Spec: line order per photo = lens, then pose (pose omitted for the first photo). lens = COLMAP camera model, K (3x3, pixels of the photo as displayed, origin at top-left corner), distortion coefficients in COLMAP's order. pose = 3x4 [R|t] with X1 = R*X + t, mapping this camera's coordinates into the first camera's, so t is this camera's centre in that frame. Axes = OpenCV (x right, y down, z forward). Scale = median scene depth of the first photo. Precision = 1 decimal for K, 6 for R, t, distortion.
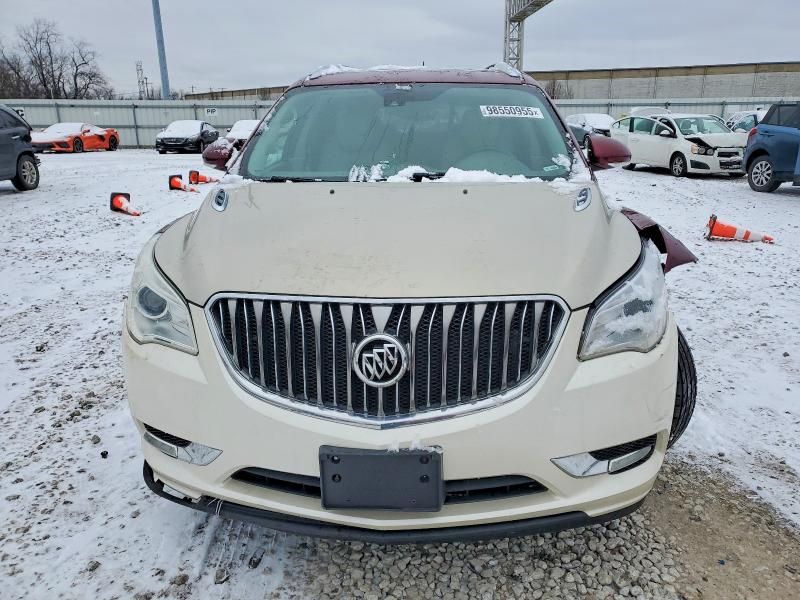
lens RADIAL K [[617.4, 0, 401.7], [0, 617.4, 294.1], [0, 0, 1]] dist [0.030579, -0.010513]
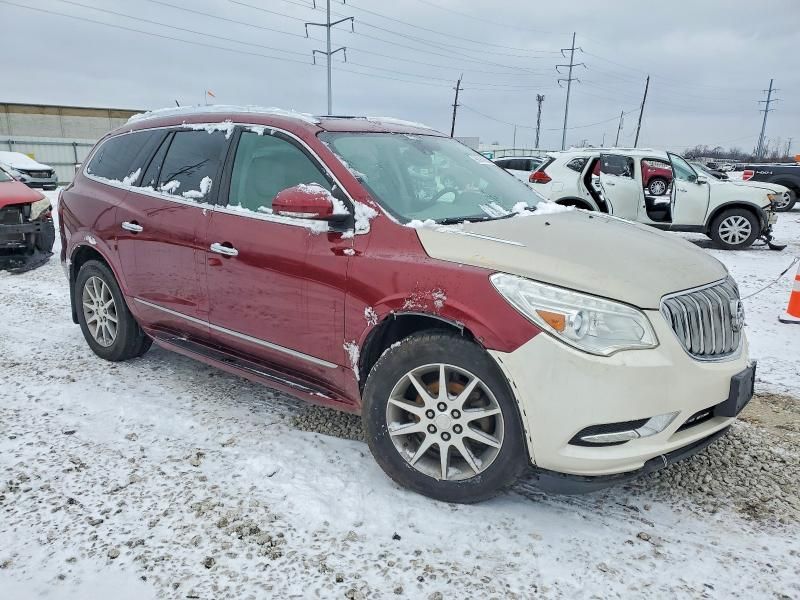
lens RADIAL K [[617.4, 0, 402.2], [0, 617.4, 300.3], [0, 0, 1]] dist [0.030579, -0.010513]
pose [[0.596853, -0.164016, 0.785408, -0.858420], [0.204147, 0.977711, 0.049037, -0.089089], [-0.775945, 0.131071, 0.617033, 0.305031]]
